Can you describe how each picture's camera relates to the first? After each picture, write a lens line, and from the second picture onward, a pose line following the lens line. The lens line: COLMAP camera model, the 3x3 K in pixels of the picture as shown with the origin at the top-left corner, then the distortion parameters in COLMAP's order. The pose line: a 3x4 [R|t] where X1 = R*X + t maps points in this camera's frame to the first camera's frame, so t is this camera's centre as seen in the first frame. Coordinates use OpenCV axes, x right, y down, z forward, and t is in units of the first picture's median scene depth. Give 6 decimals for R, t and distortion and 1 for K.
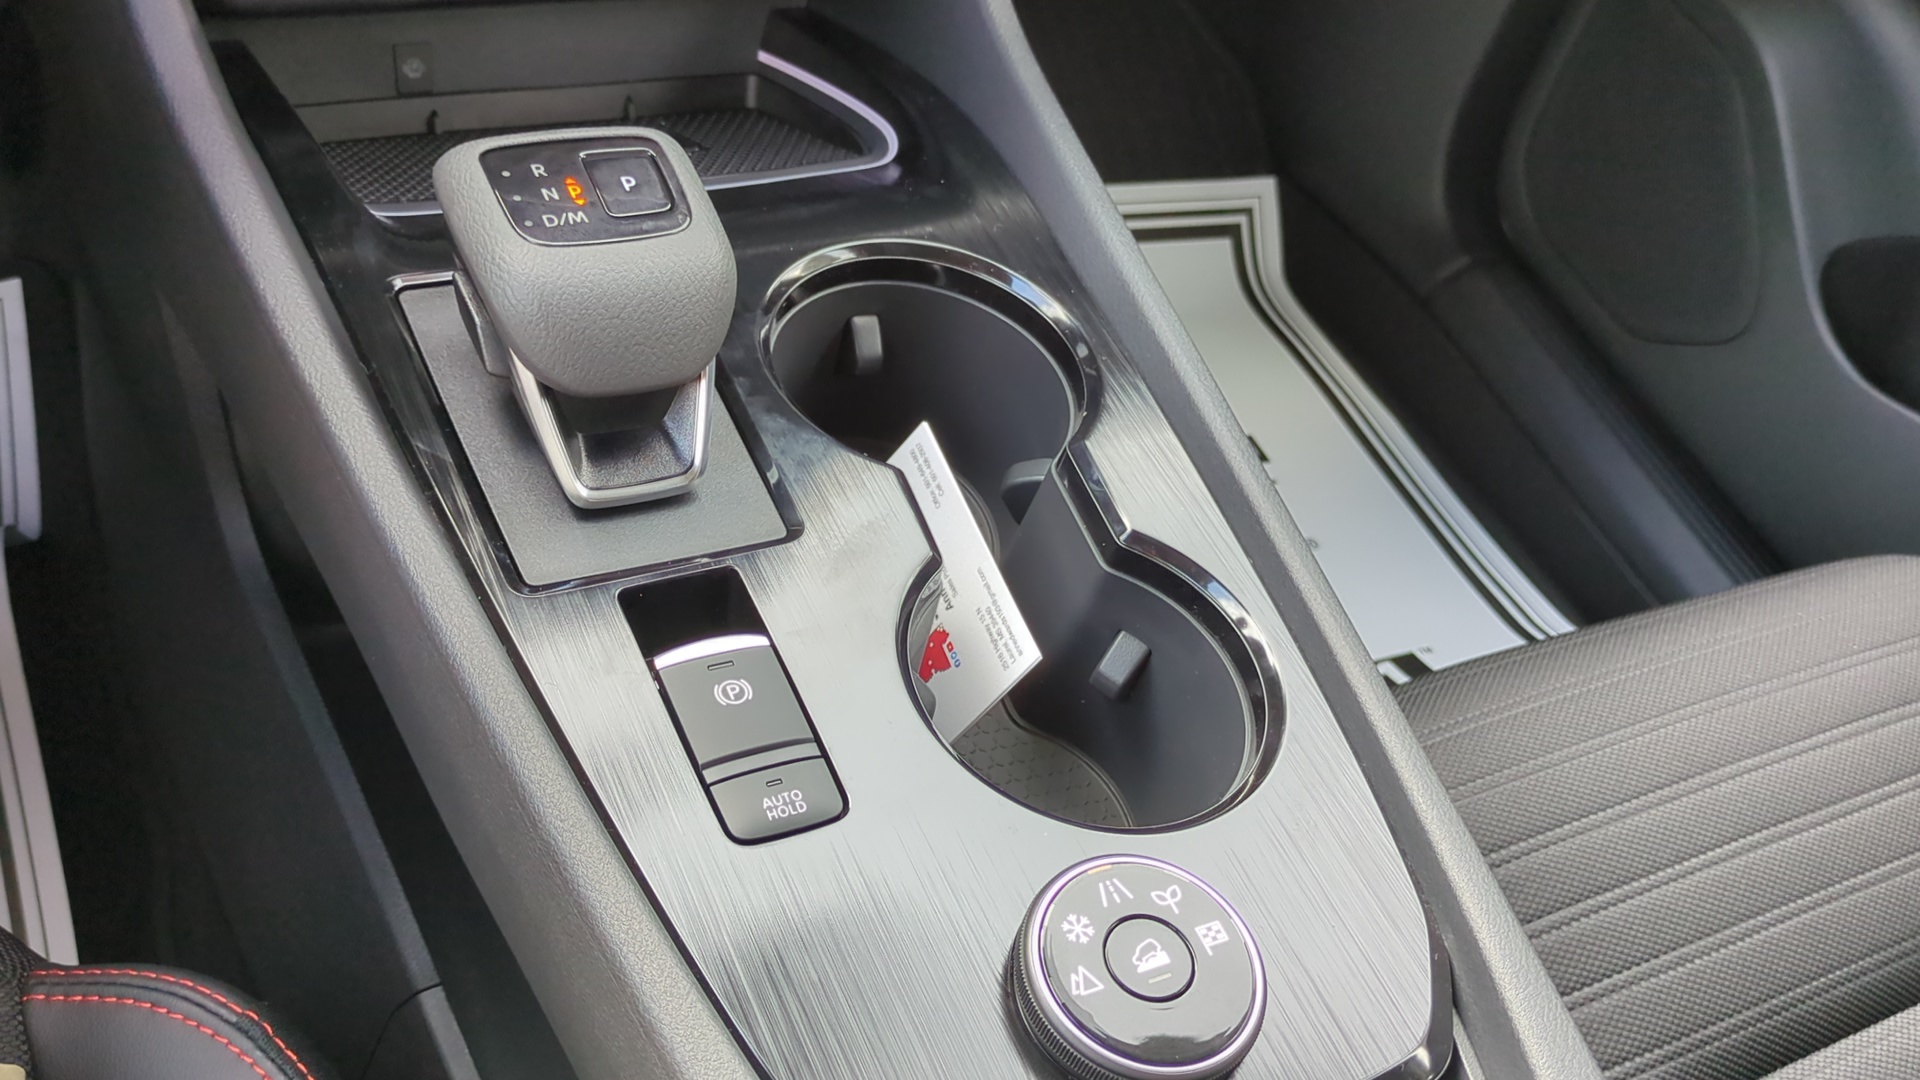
lens RADIAL K [[1868.7, 0, 965.2], [0, 1868.7, 535.1], [0, 0, 1]] dist [0.065248, -0.165790]
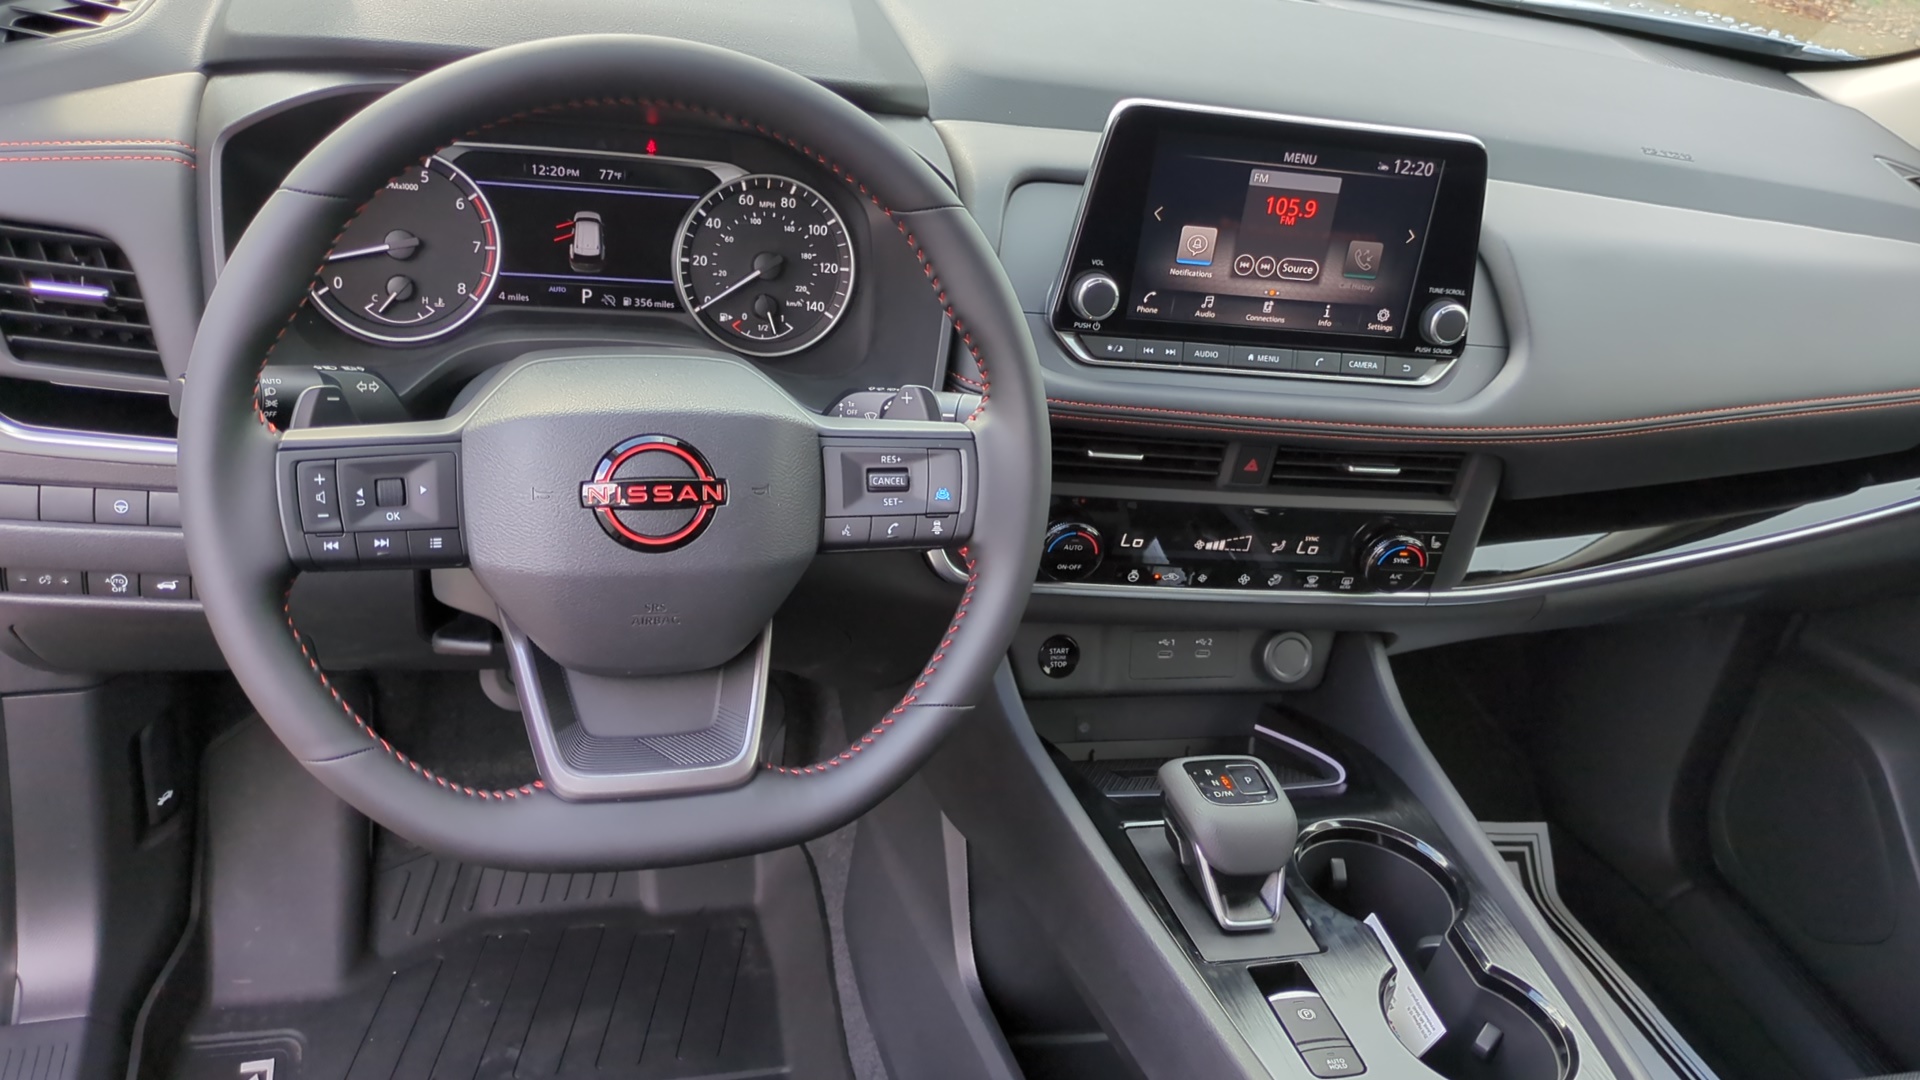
lens RADIAL K [[1630.0, 0, 961.9], [0, 1630.0, 534.5], [0, 0, 1]] dist [0.054286, -0.108436]
pose [[0.984649, 0.012039, -0.174128, -0.162062], [-0.074441, 0.931303, -0.356557, 0.227233], [0.157874, 0.364046, 0.917903, -0.825048]]
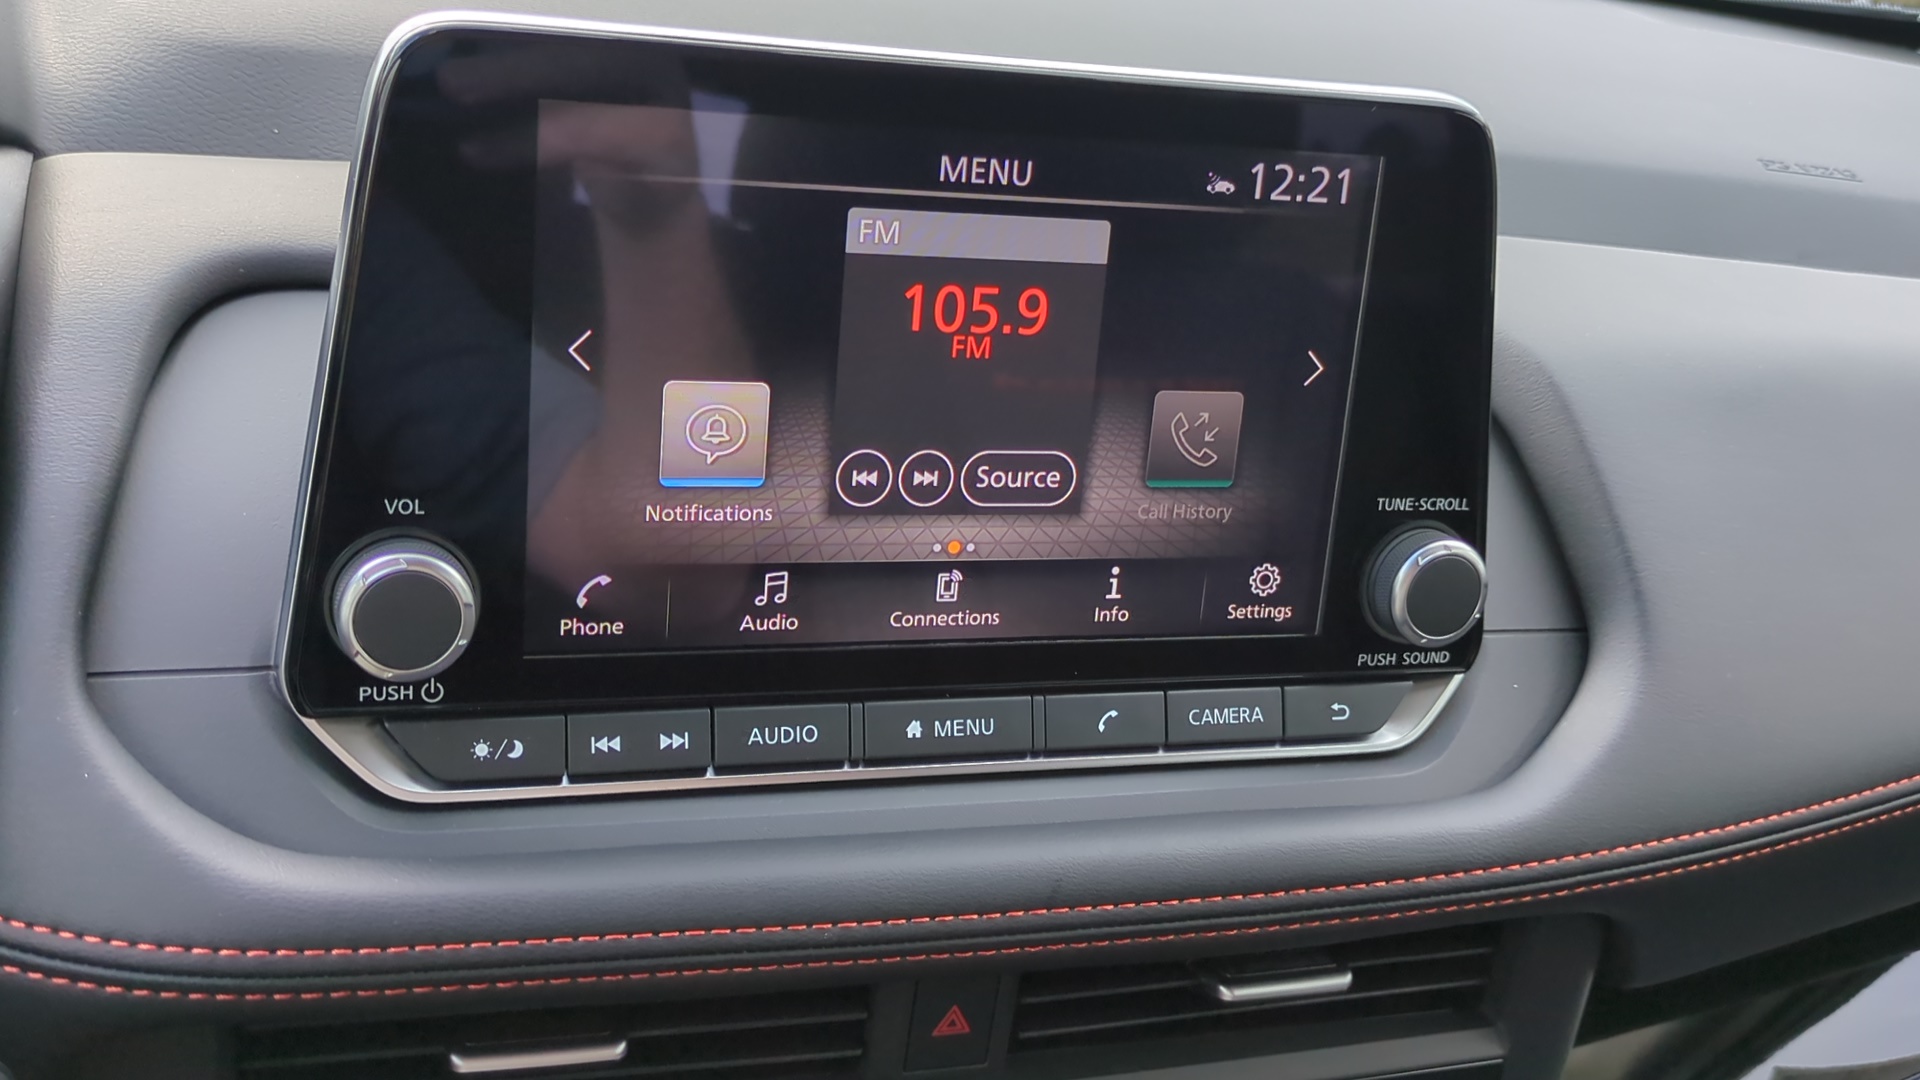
lens RADIAL K [[1868.7, 0, 965.2], [0, 1868.7, 535.1], [0, 0, 1]] dist [0.065248, -0.165790]
pose [[0.992355, -0.084876, -0.089600, -0.068621], [0.033941, 0.885673, -0.463067, -0.368990], [0.118660, 0.456486, 0.881783, 0.162183]]
